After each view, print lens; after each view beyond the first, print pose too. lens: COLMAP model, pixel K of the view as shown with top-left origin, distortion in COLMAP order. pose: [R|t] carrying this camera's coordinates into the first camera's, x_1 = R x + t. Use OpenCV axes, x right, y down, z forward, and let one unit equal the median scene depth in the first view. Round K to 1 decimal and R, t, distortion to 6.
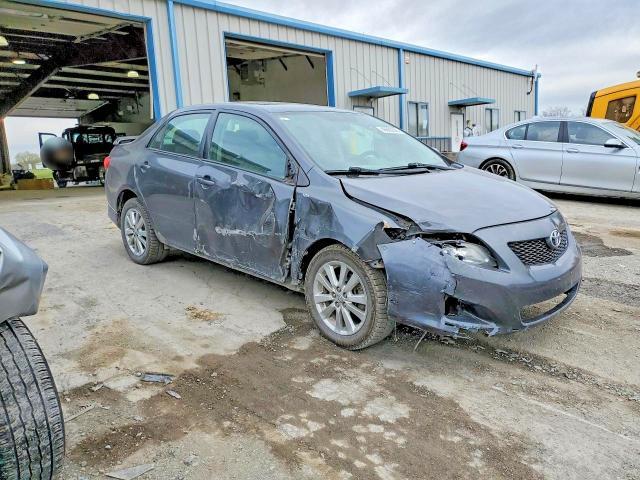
lens RADIAL K [[494.4, 0, 327.2], [0, 494.4, 249.6], [0, 0, 1]] dist [0.016584, 0.000966]
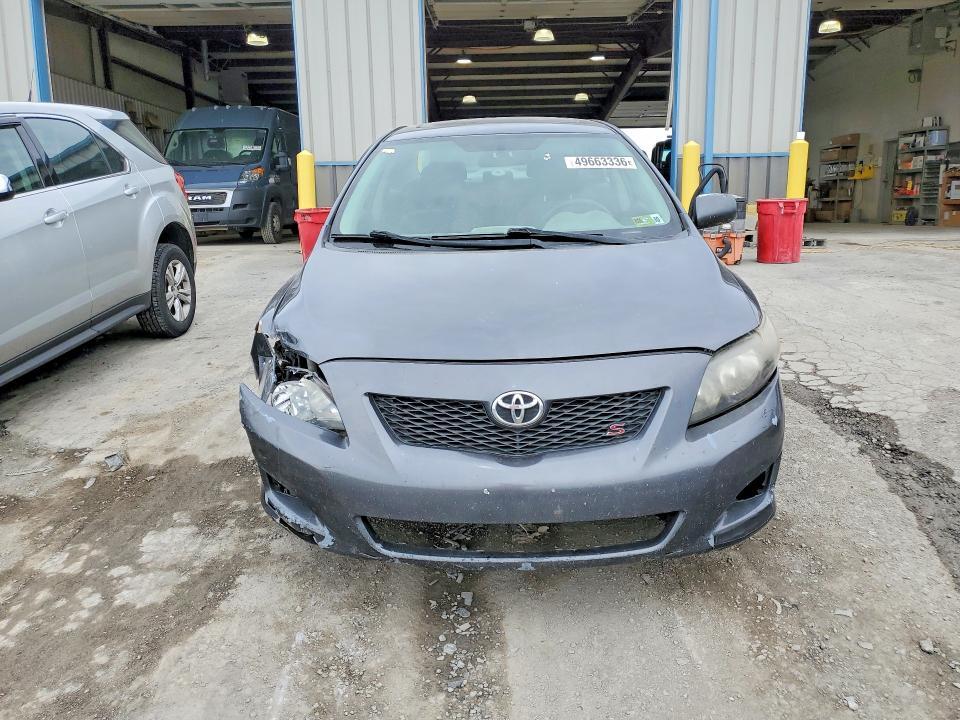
lens RADIAL K [[745.7, 0, 490.3], [0, 745.7, 359.2], [0, 0, 1]] dist [0.014937, -0.001354]
pose [[0.708801, 0.175675, -0.683184, 0.997176], [-0.140406, 0.984249, 0.107421, -0.155008], [0.691294, 0.019784, 0.722303, 0.503904]]
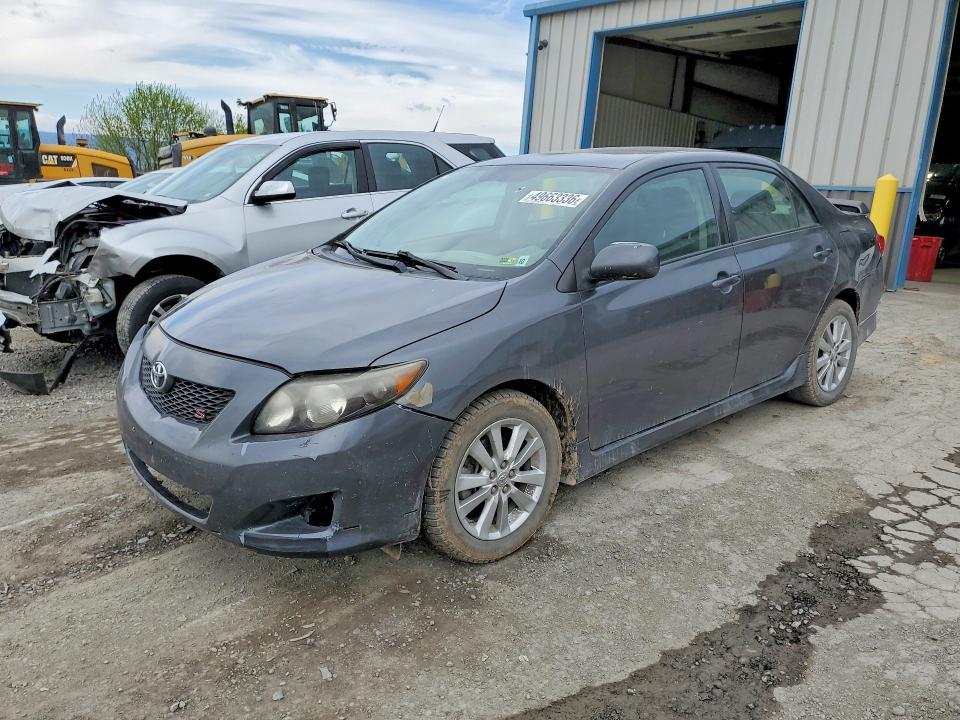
lens RADIAL K [[741.7, 0, 490.9], [0, 741.7, 374.4], [0, 0, 1]] dist [0.016584, 0.000966]
pose [[-0.042194, 0.266272, -0.962974, 1.449022], [-0.245506, 0.931518, 0.268332, -0.407547], [0.968476, 0.247738, 0.026067, 1.492105]]
